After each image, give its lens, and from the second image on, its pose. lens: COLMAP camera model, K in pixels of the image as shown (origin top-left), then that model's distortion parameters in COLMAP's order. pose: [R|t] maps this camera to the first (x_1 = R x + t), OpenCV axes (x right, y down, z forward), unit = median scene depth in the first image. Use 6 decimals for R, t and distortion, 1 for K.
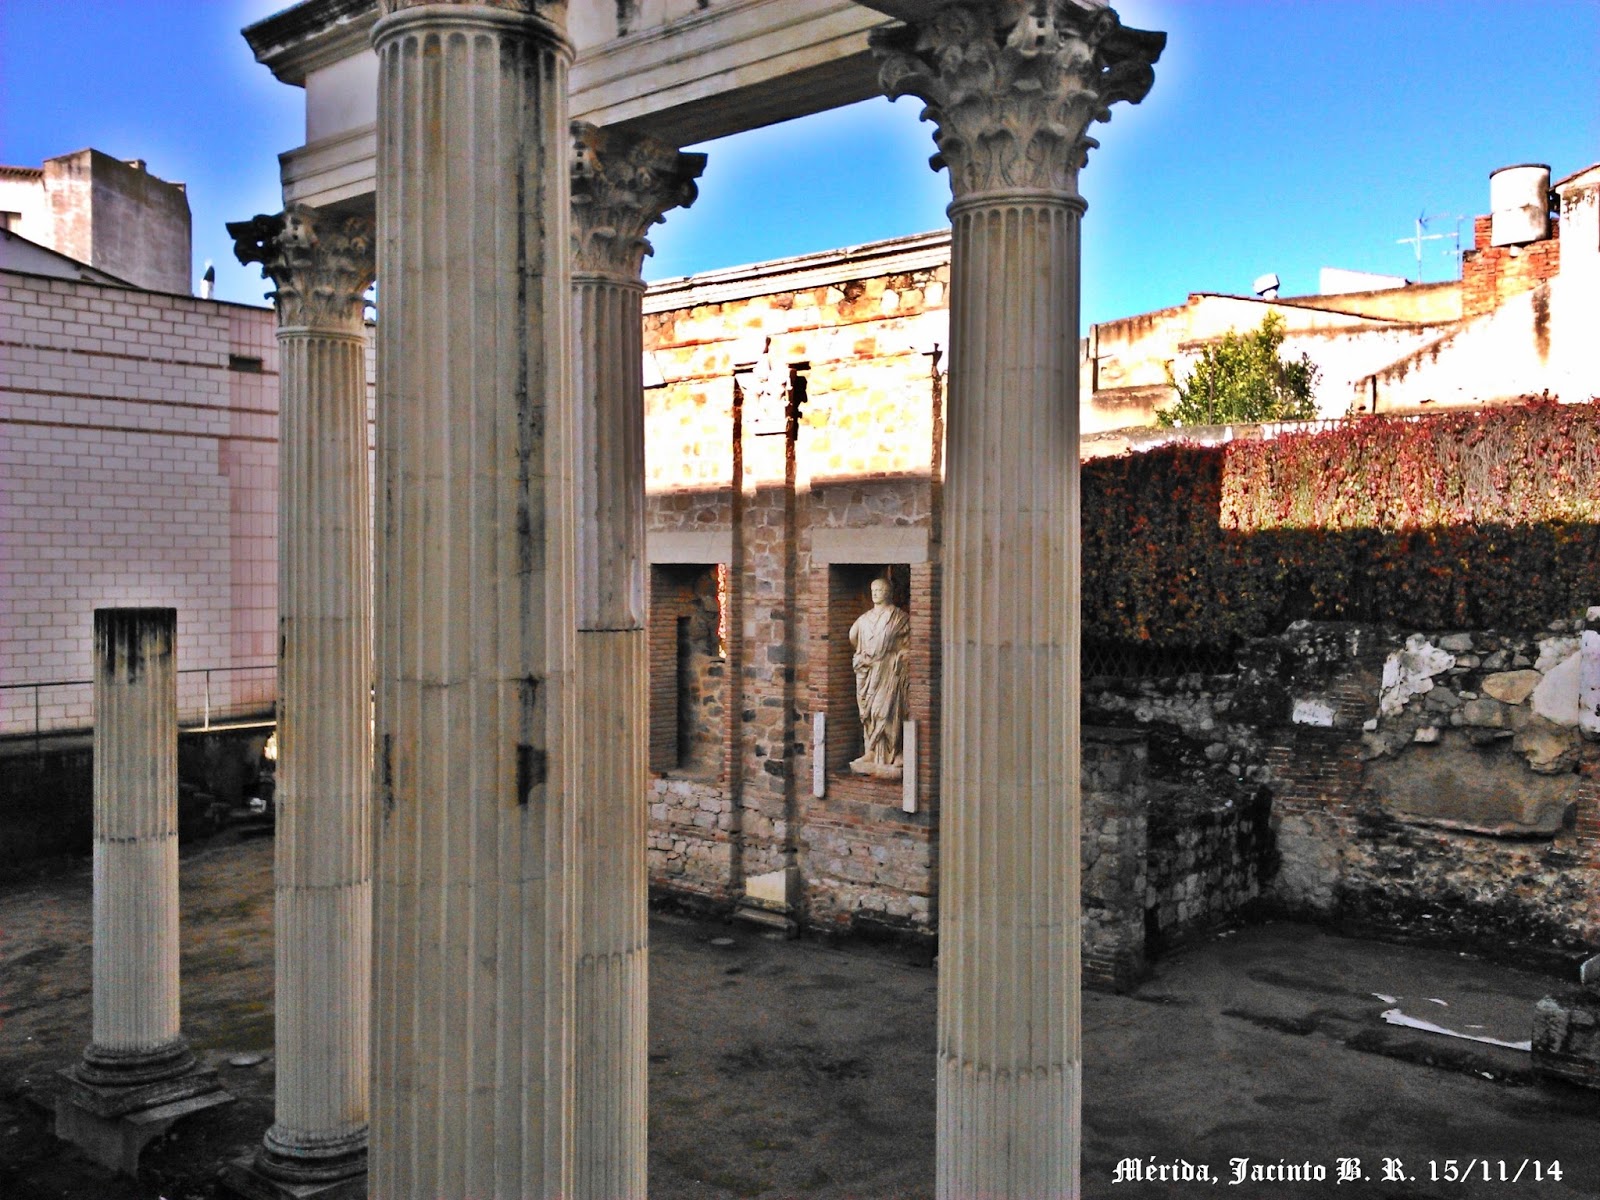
lens RADIAL K [[1529.3, 0, 789.0], [0, 1529.3, 611.2], [0, 0, 1]] dist [0.049745, 0.000000]
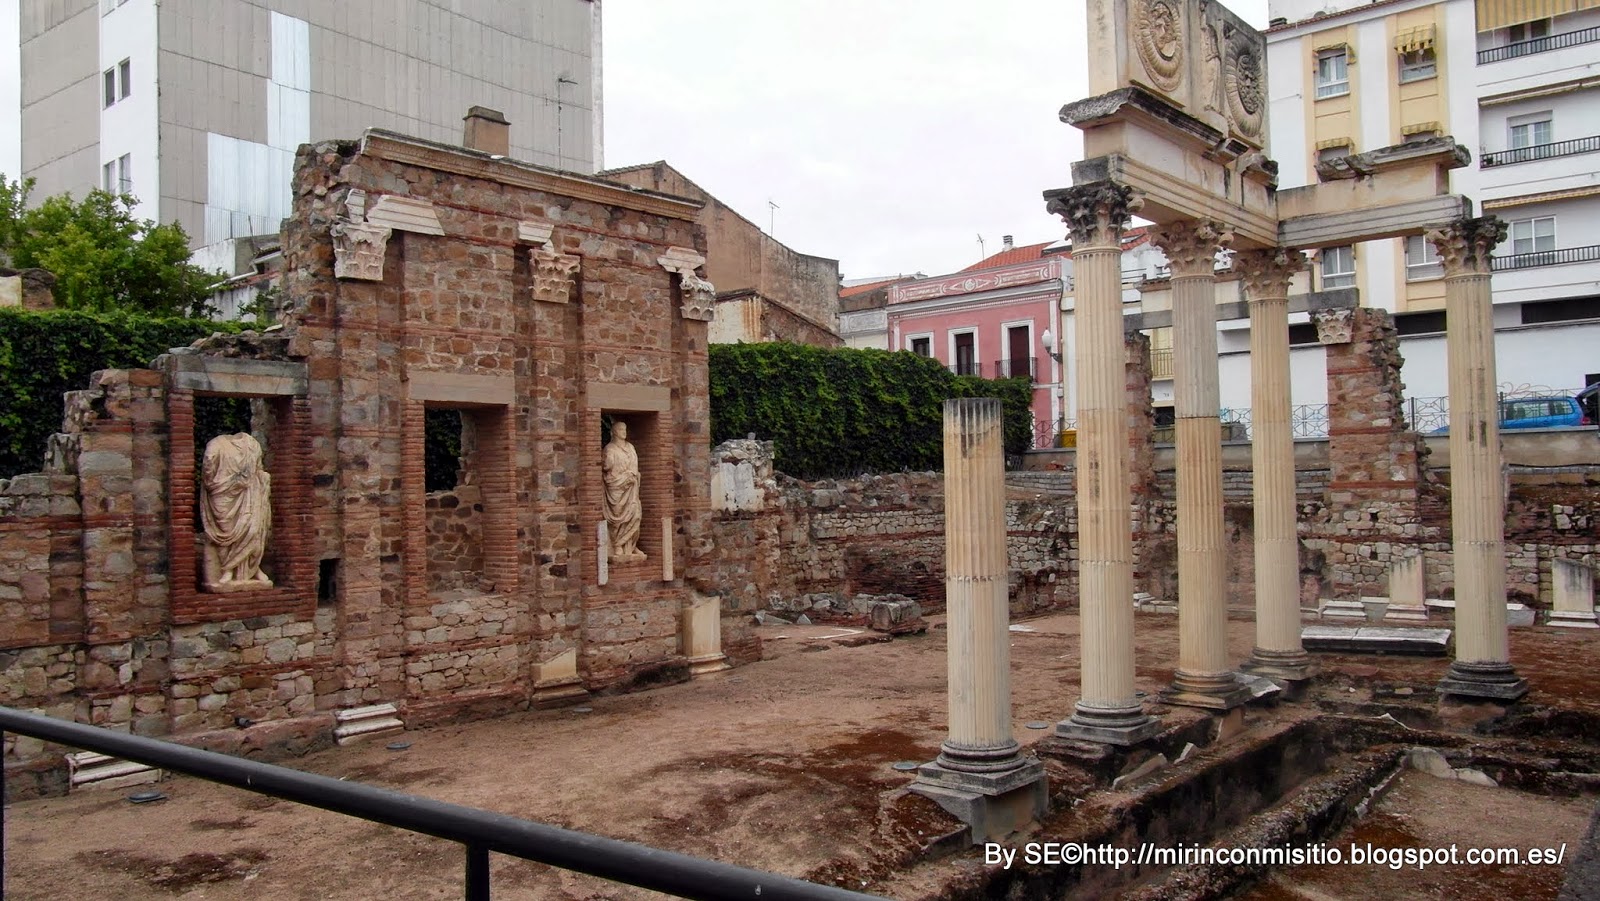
lens RADIAL K [[1208.0, 0, 799.4], [0, 1208.0, 458.4], [0, 0, 1]] dist [-0.055922, 0.057504]
pose [[-0.009485, 0.023278, 0.999684, -1.022070], [0.047065, 0.998631, -0.022807, 0.044116], [-0.998847, 0.046834, -0.010568, 0.835452]]
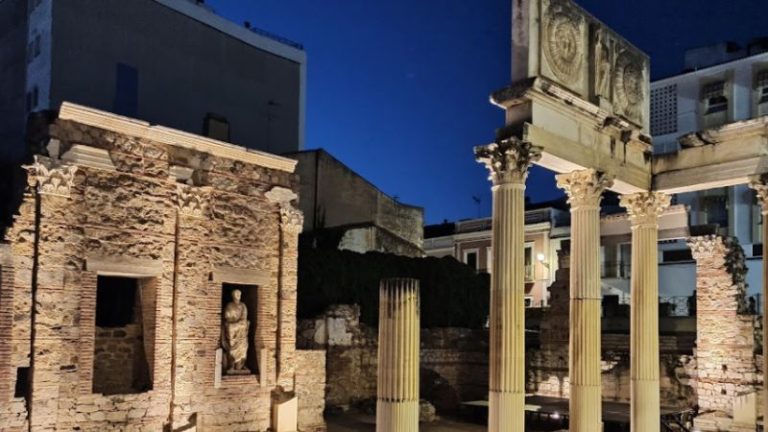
lens RADIAL K [[626.3, 0, 379.8], [0, 626.3, 303.2], [0, 0, 1]] dist [0.056191, -0.048130]
pose [[0.078180, 0.046127, 0.995872, -0.858006], [0.006603, 0.998883, -0.046785, 0.044643], [-0.996917, 0.010233, 0.077788, 0.697451]]
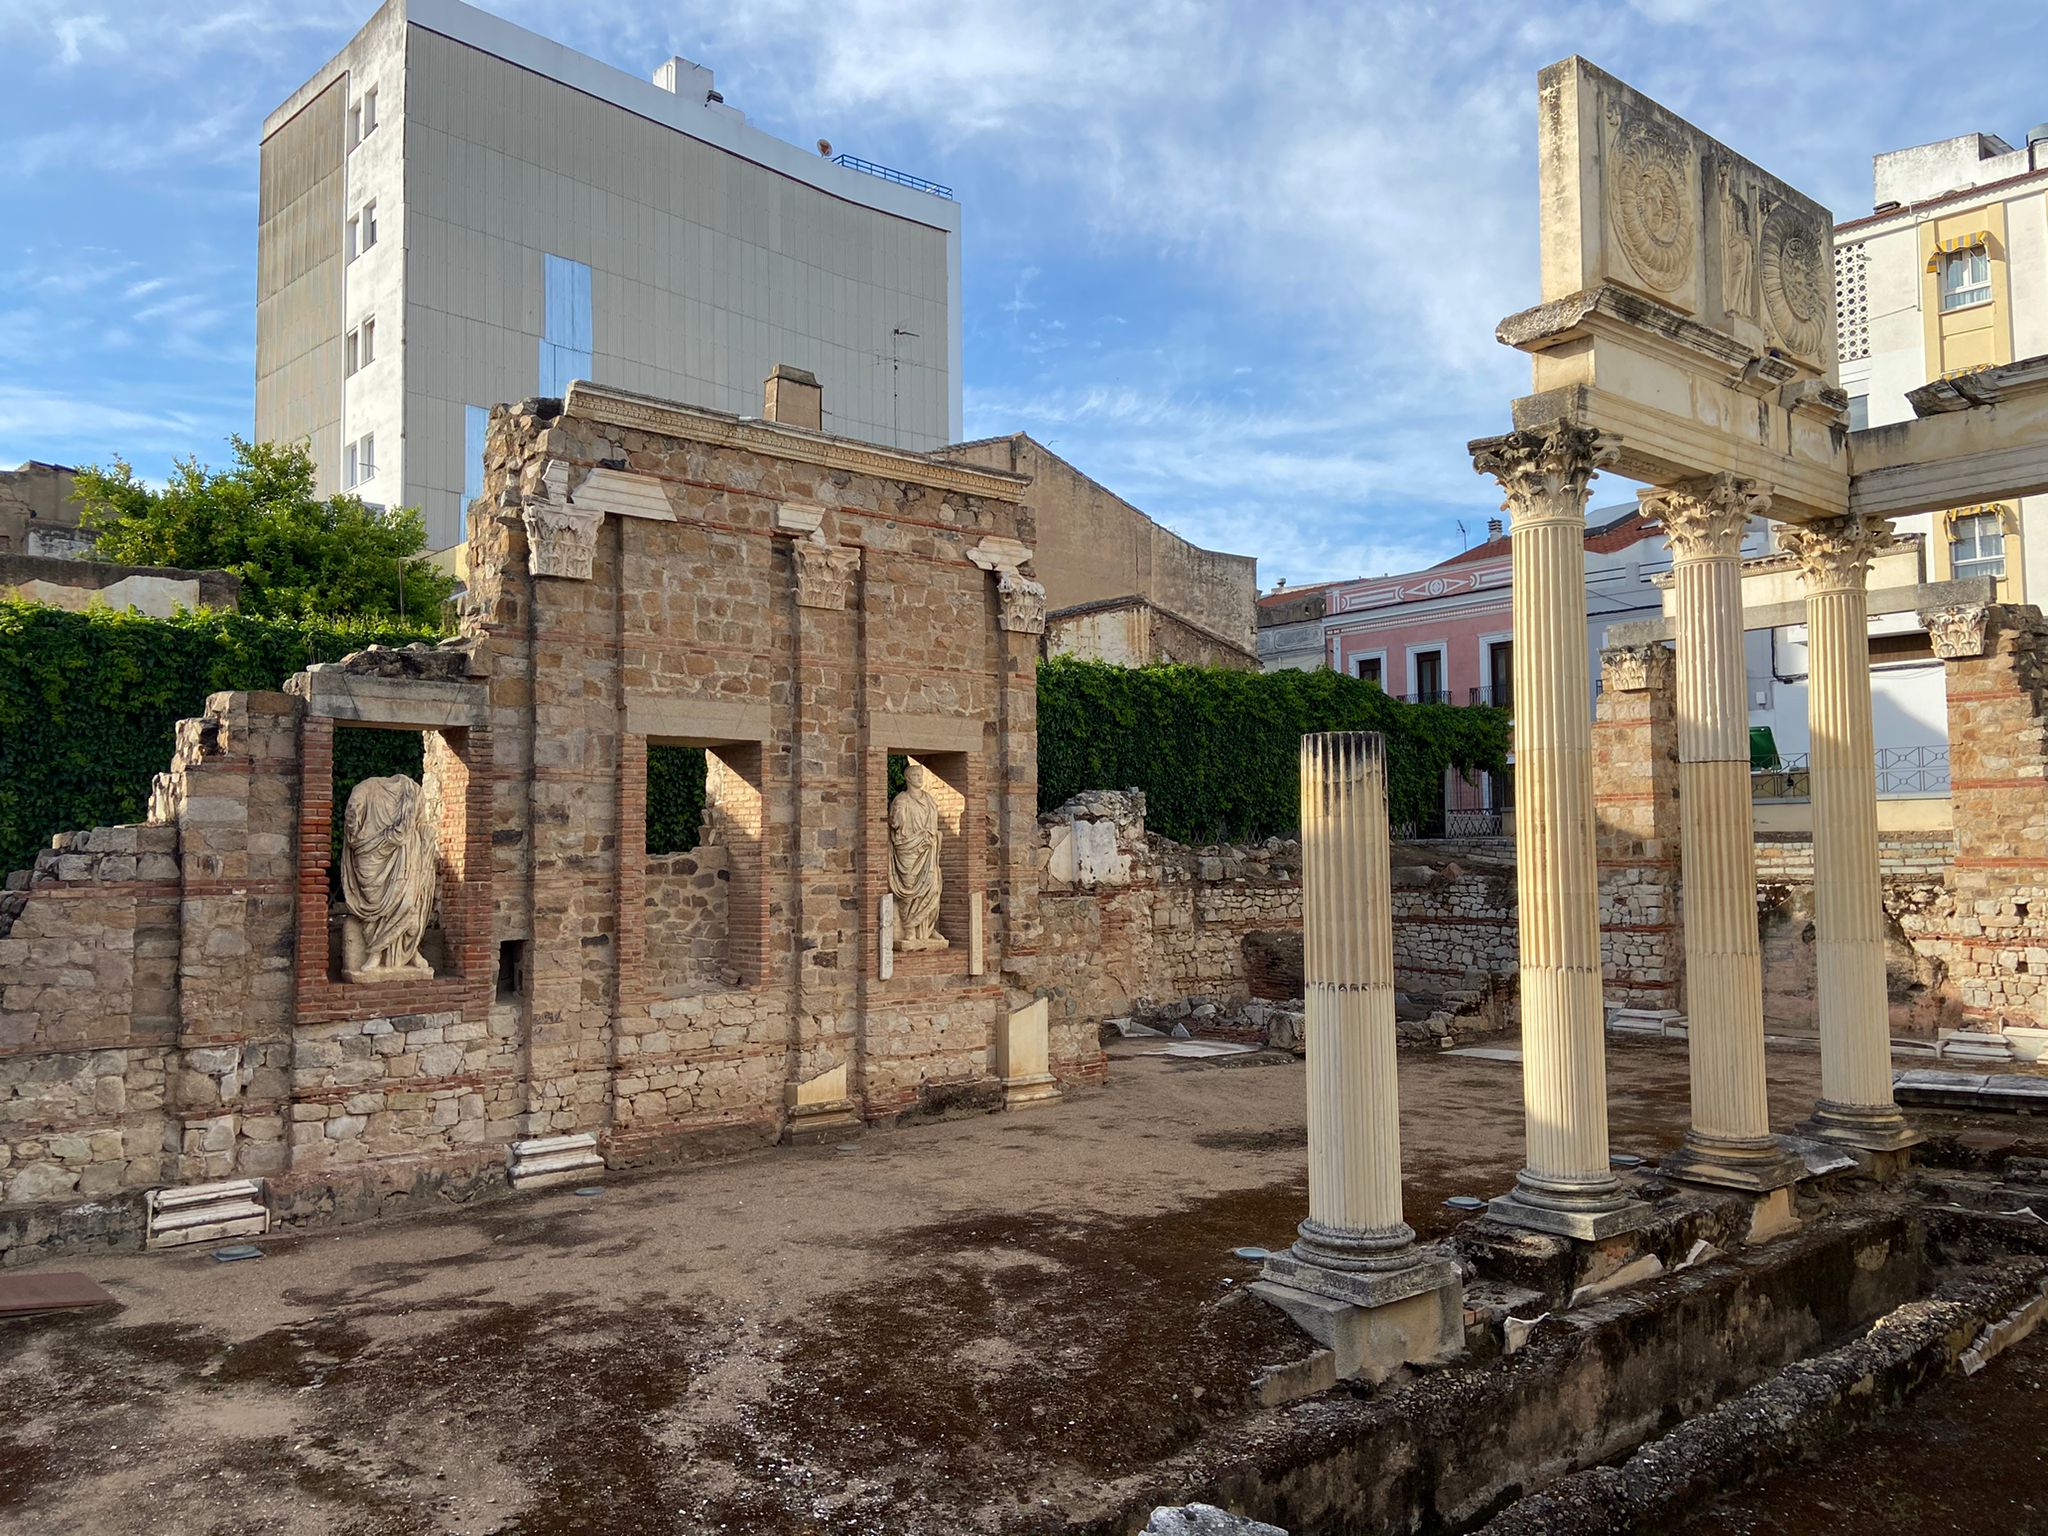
lens RADIAL K [[1520.0, 0, 1026.4], [0, 1520.0, 766.4], [0, 0, 1]] dist [0.100388, -0.113795]
pose [[0.130981, 0.055816, 0.989812, -0.962388], [0.034022, 0.997573, -0.060756, 0.046271], [-0.990801, 0.041634, 0.128764, 0.773470]]
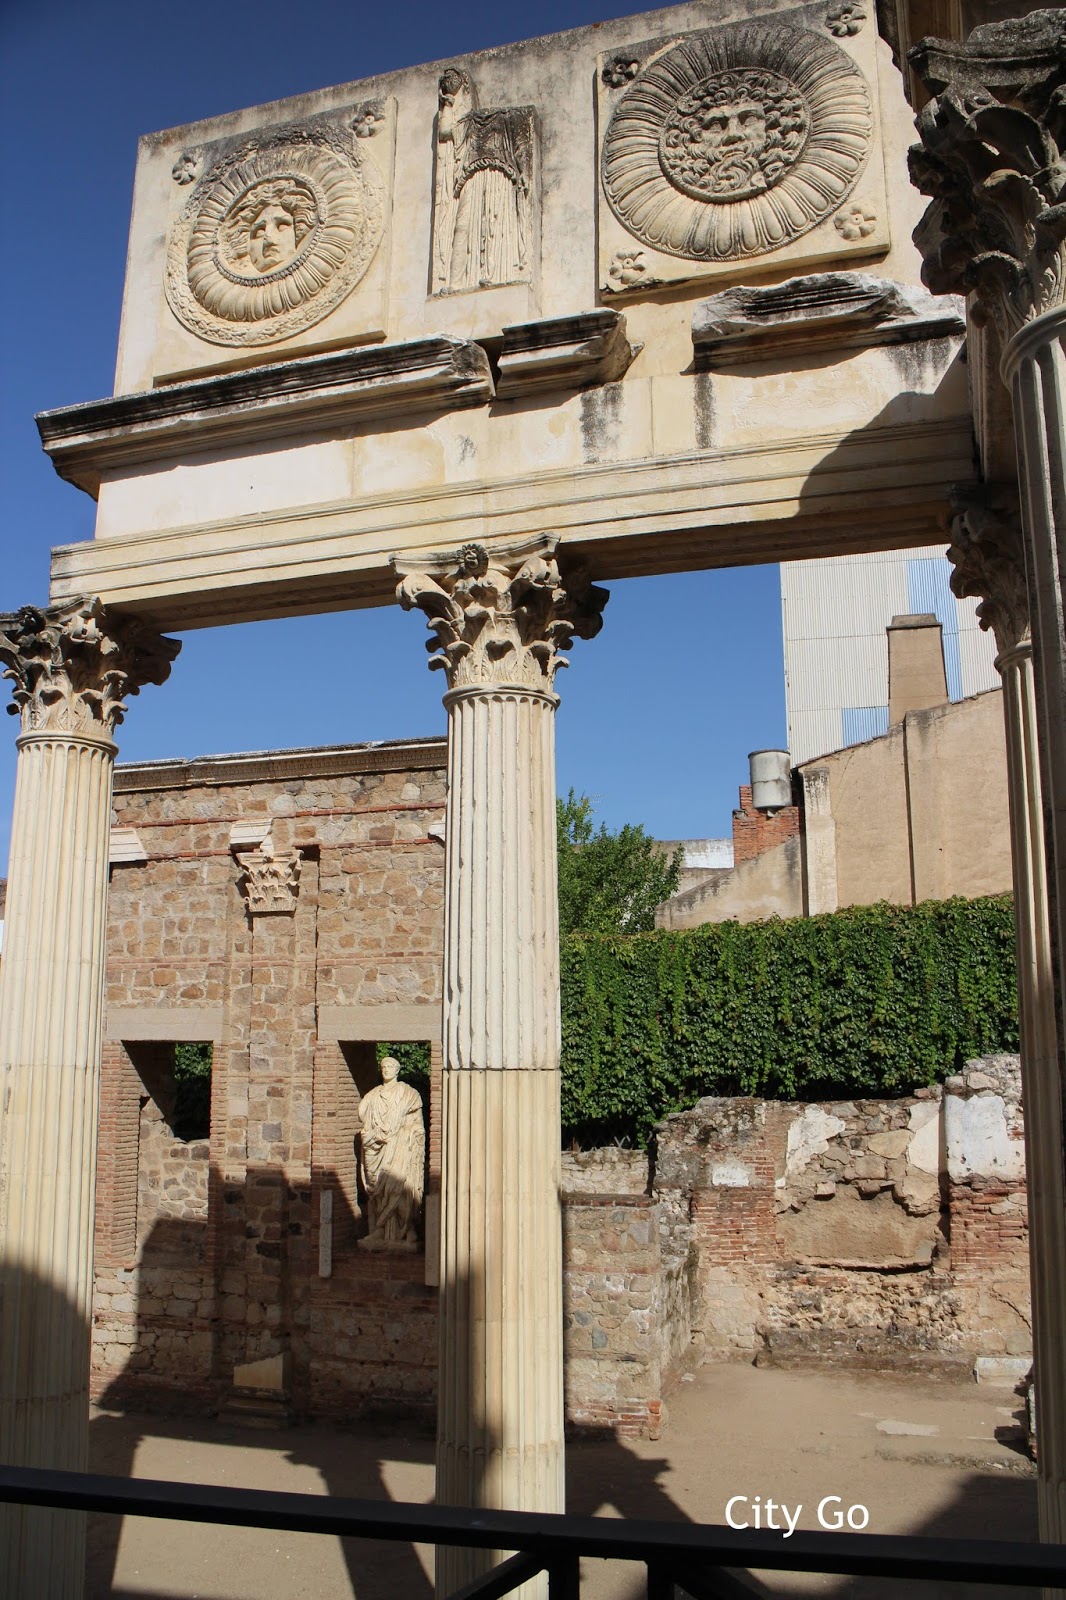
lens RADIAL K [[1318.3, 0, 550.1], [0, 1318.3, 839.1], [0, 0, 1]] dist [-0.124759, 0.038787]
pose [[0.905711, 0.074106, 0.417367, -0.218464], [0.014667, 0.978532, -0.205573, 0.018783], [-0.423641, 0.192312, 0.885180, 0.143238]]
